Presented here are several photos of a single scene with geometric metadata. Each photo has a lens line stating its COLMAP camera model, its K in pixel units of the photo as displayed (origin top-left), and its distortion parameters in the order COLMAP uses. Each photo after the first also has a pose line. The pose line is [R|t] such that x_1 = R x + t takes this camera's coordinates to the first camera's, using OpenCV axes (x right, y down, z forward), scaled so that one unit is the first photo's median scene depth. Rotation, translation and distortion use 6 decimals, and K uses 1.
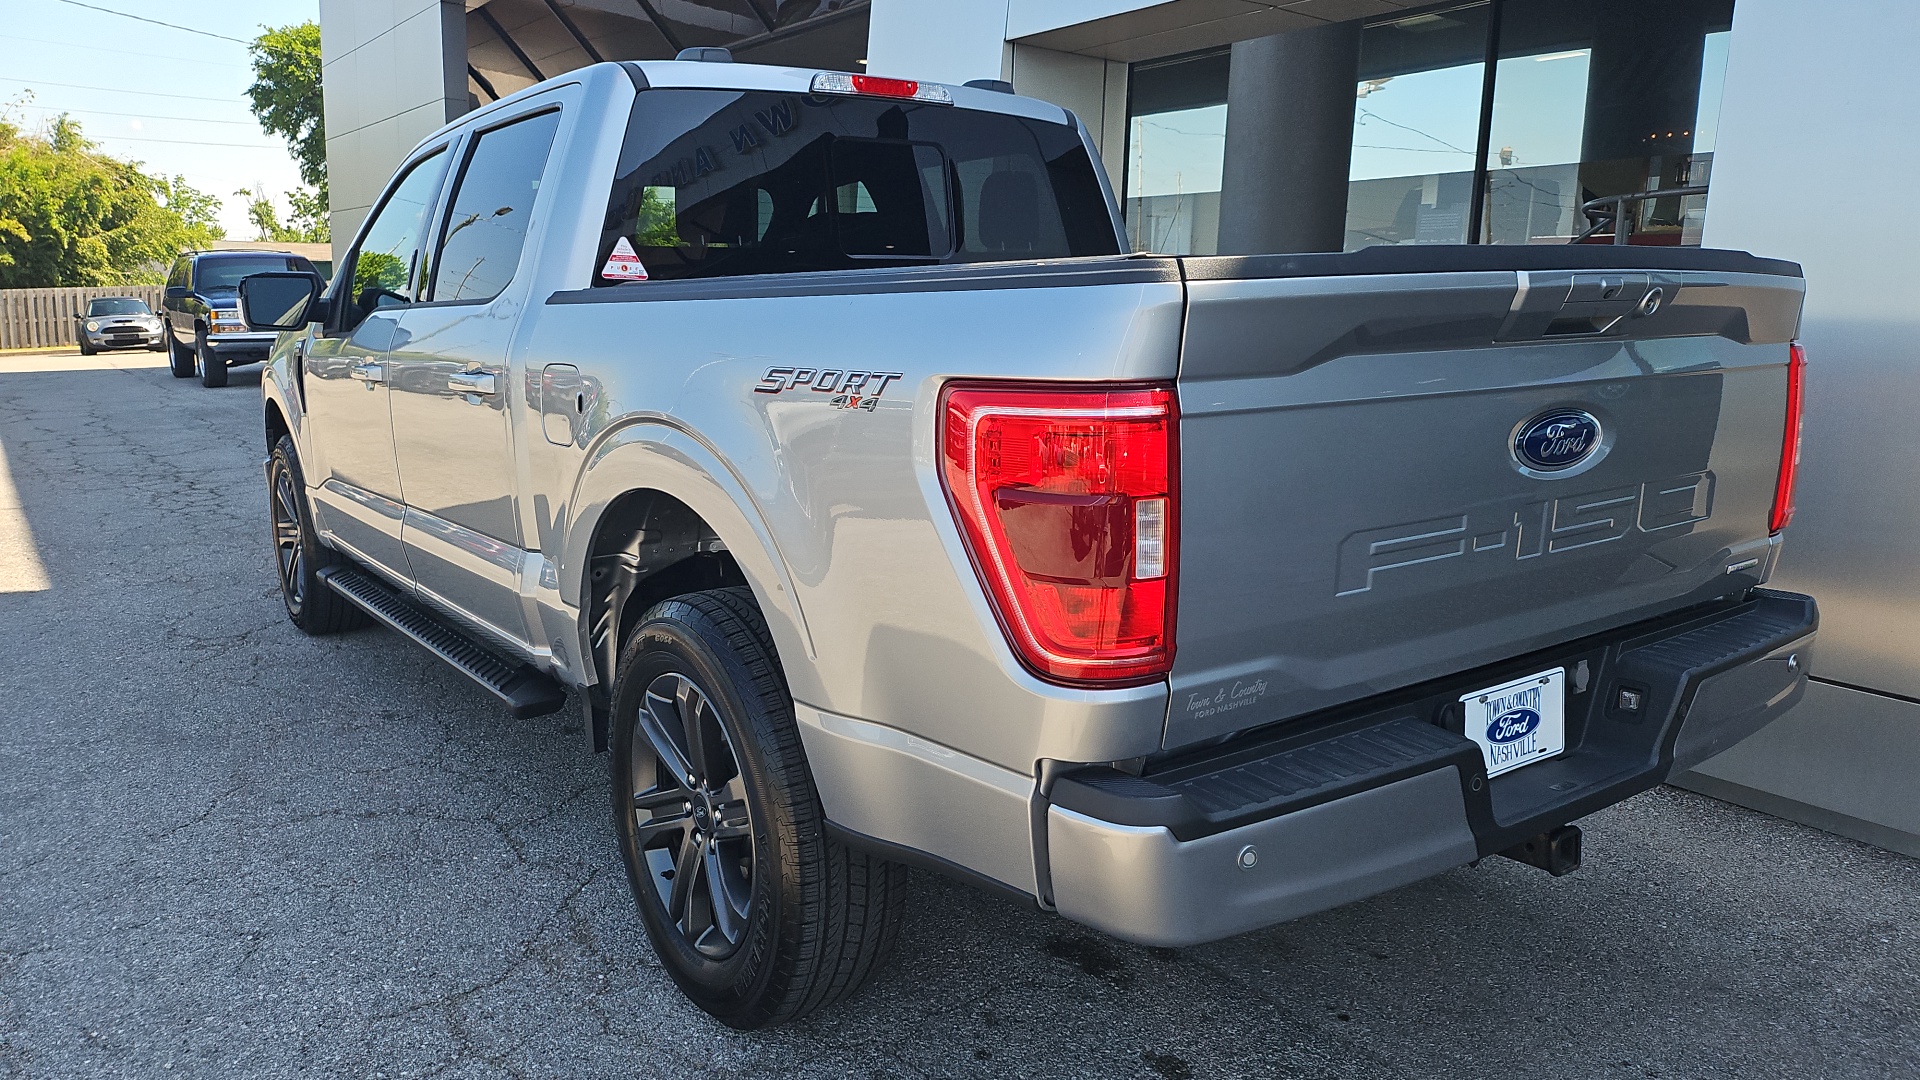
lens RADIAL K [[1373.2, 0, 980.0], [0, 1373.2, 497.1], [0, 0, 1]] dist [0.046432, -0.042729]
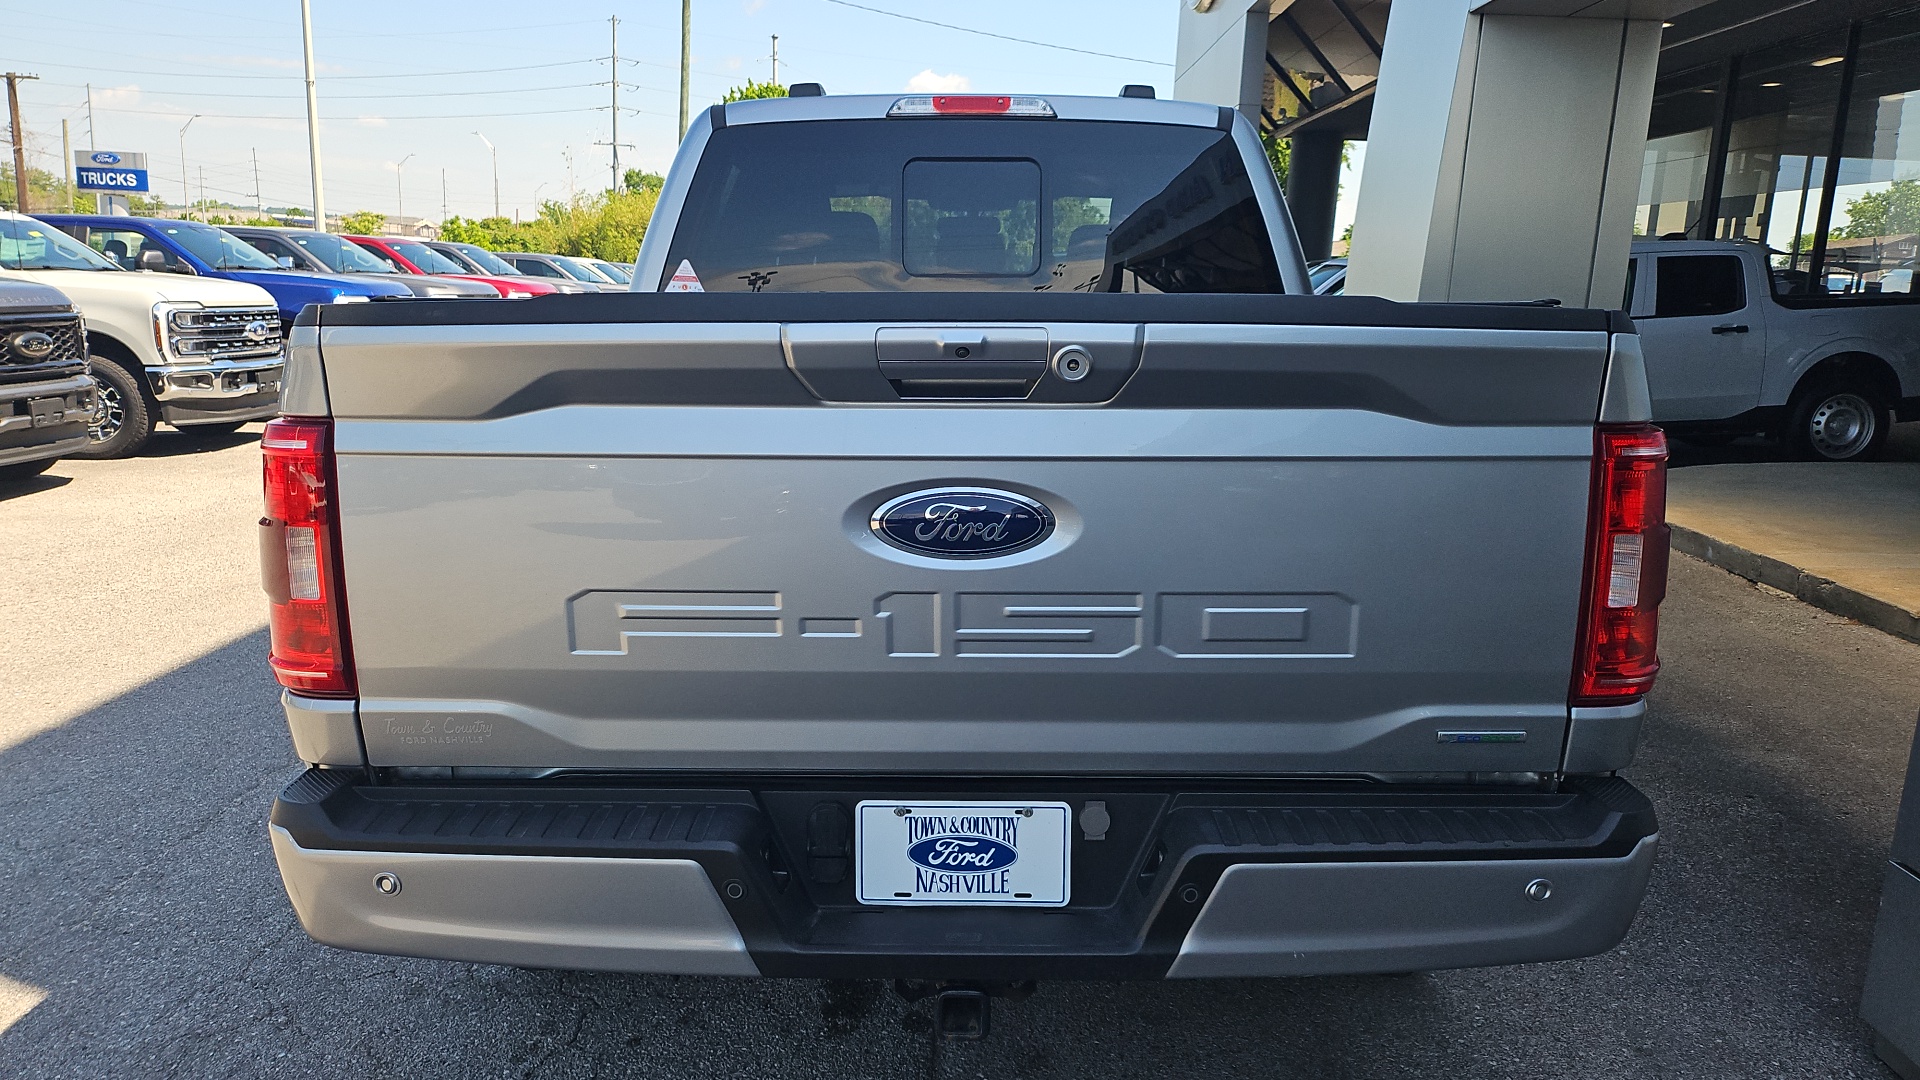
lens RADIAL K [[1383.1, 0, 965.0], [0, 1383.1, 502.5], [0, 0, 1]] dist [0.001716, -0.002263]
pose [[0.799357, 0.104117, -0.591767, 0.622773], [-0.098138, 0.994270, 0.042369, -0.060969], [0.592788, 0.024207, 0.804995, 0.225574]]
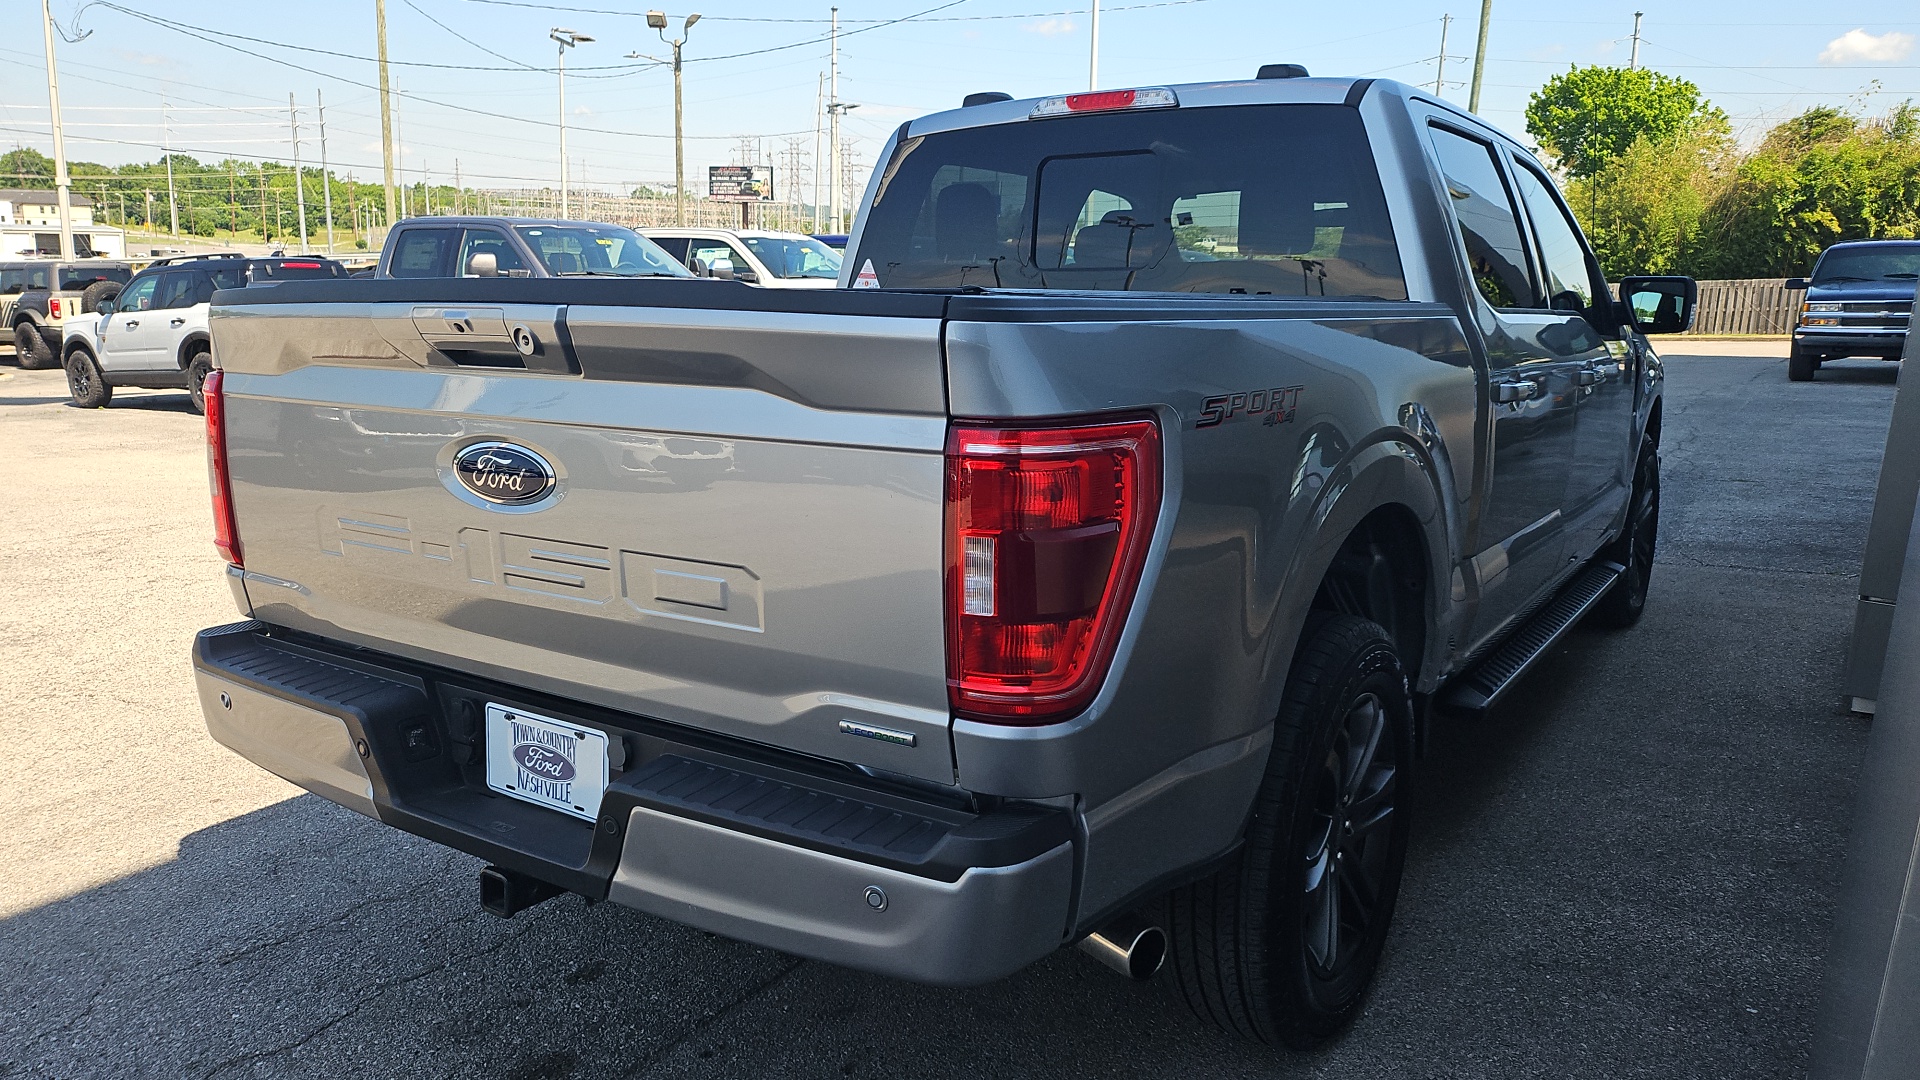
lens RADIAL K [[1391.8, 0, 957.3], [0, 1391.8, 472.9], [0, 0, 1]] dist [0.004090, -0.006838]
pose [[0.333115, 0.131326, -0.933696, 0.996627], [-0.138109, 0.986368, 0.089461, -0.120996], [0.932717, 0.099151, 0.346712, 0.654409]]
